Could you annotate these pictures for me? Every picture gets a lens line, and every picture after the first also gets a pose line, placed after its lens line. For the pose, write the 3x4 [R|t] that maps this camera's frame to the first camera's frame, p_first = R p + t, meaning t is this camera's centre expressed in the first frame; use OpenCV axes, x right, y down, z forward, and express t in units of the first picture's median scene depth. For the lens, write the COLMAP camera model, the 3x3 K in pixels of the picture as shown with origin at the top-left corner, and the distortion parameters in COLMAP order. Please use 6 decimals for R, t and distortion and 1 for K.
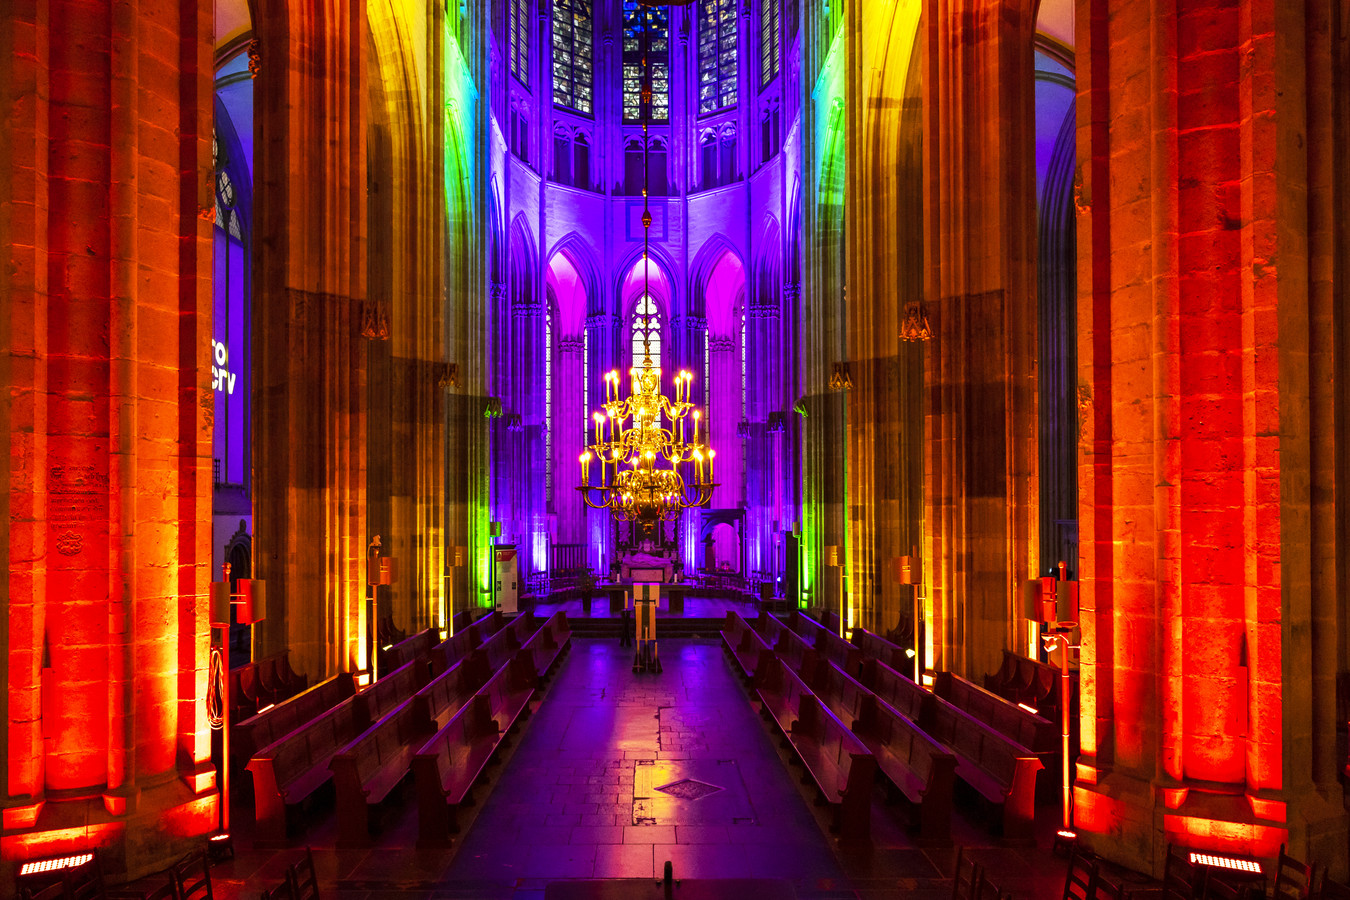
lens RADIAL K [[920.8, 0, 649.1], [0, 920.8, 486.6], [0, 0, 1]] dist [0.007933, 0.004713]
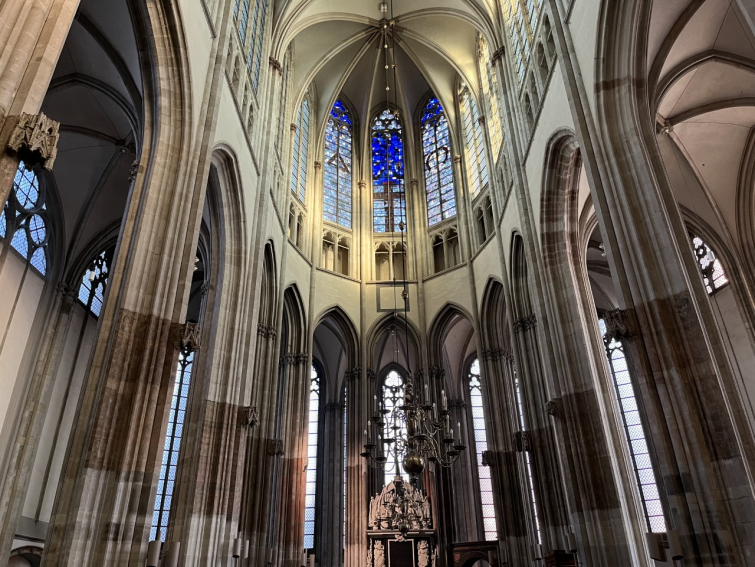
lens RADIAL K [[557.2, 0, 374.7], [0, 557.2, 281.0], [0, 0, 1]] dist [0.046392, -0.044671]
pose [[0.999364, -0.027861, -0.022236, -0.012783], [0.014205, 0.883391, -0.468421, 0.074784], [0.032694, 0.467807, 0.883226, 0.384277]]
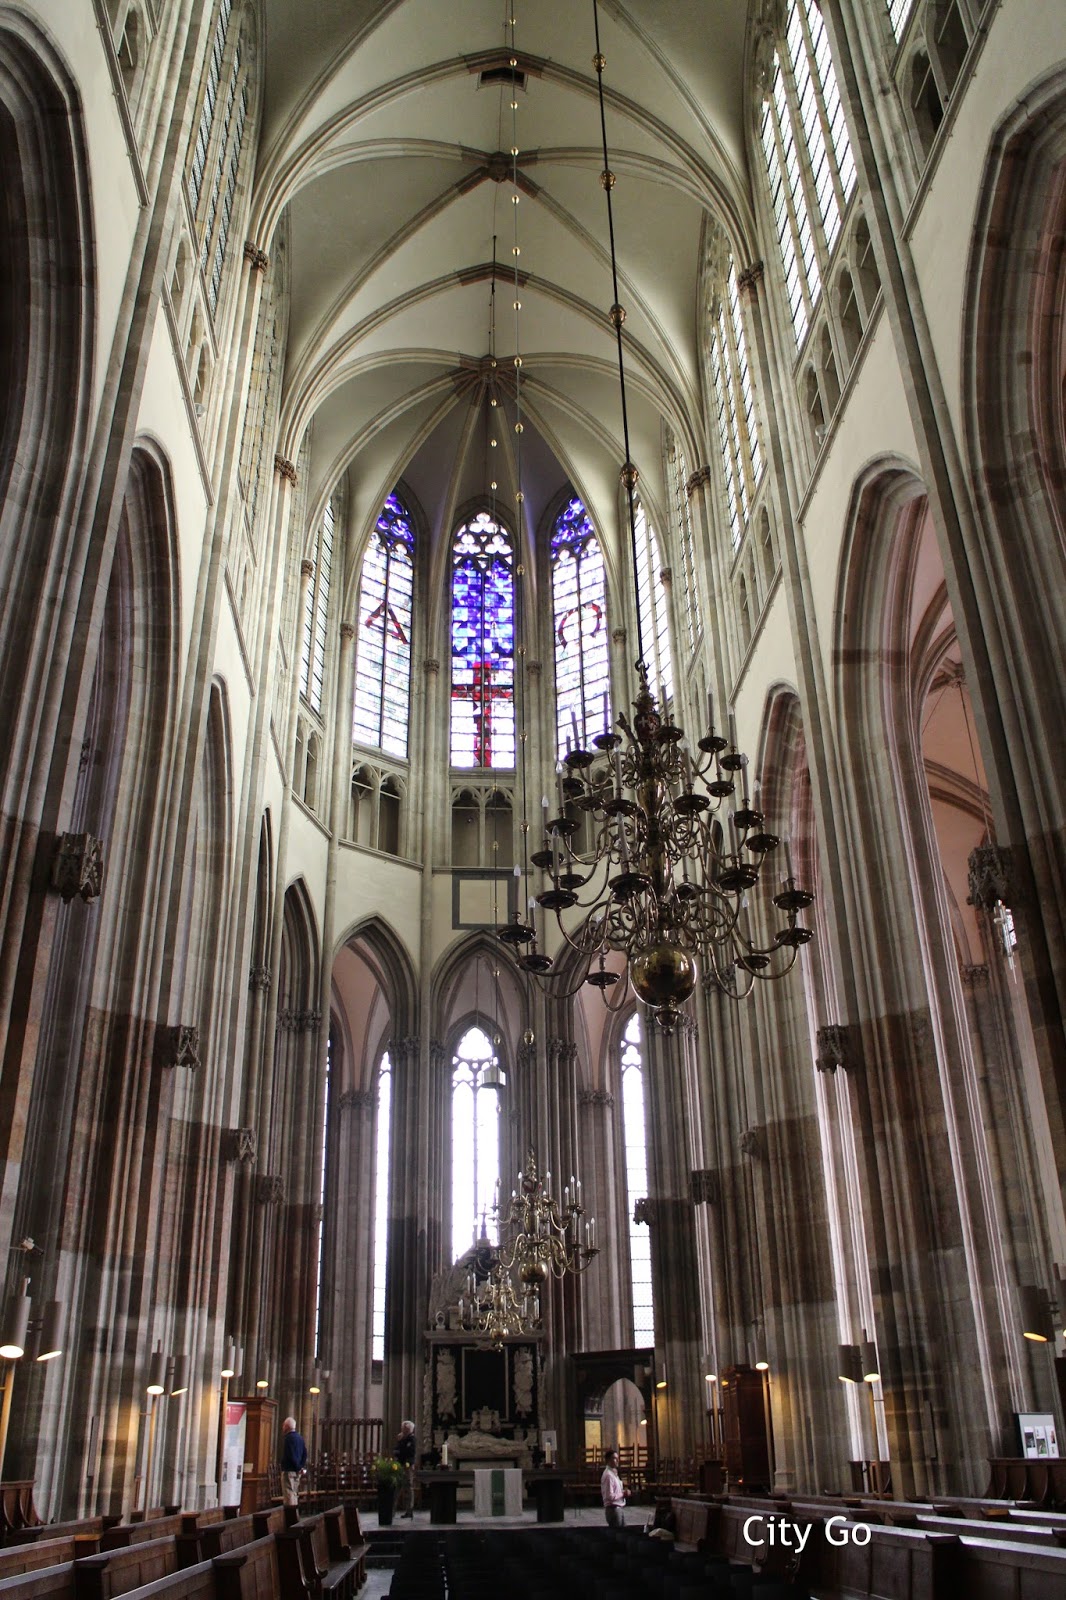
lens RADIAL K [[1310.0, 0, 540.8], [0, 1310.0, 791.8], [0, 0, 1]] dist [-0.114654, 0.057835]
pose [[0.997428, 0.014641, 0.070163, -0.037926], [0.017608, 0.898863, -0.437875, 0.077763], [-0.069478, 0.437985, 0.896294, 0.134893]]
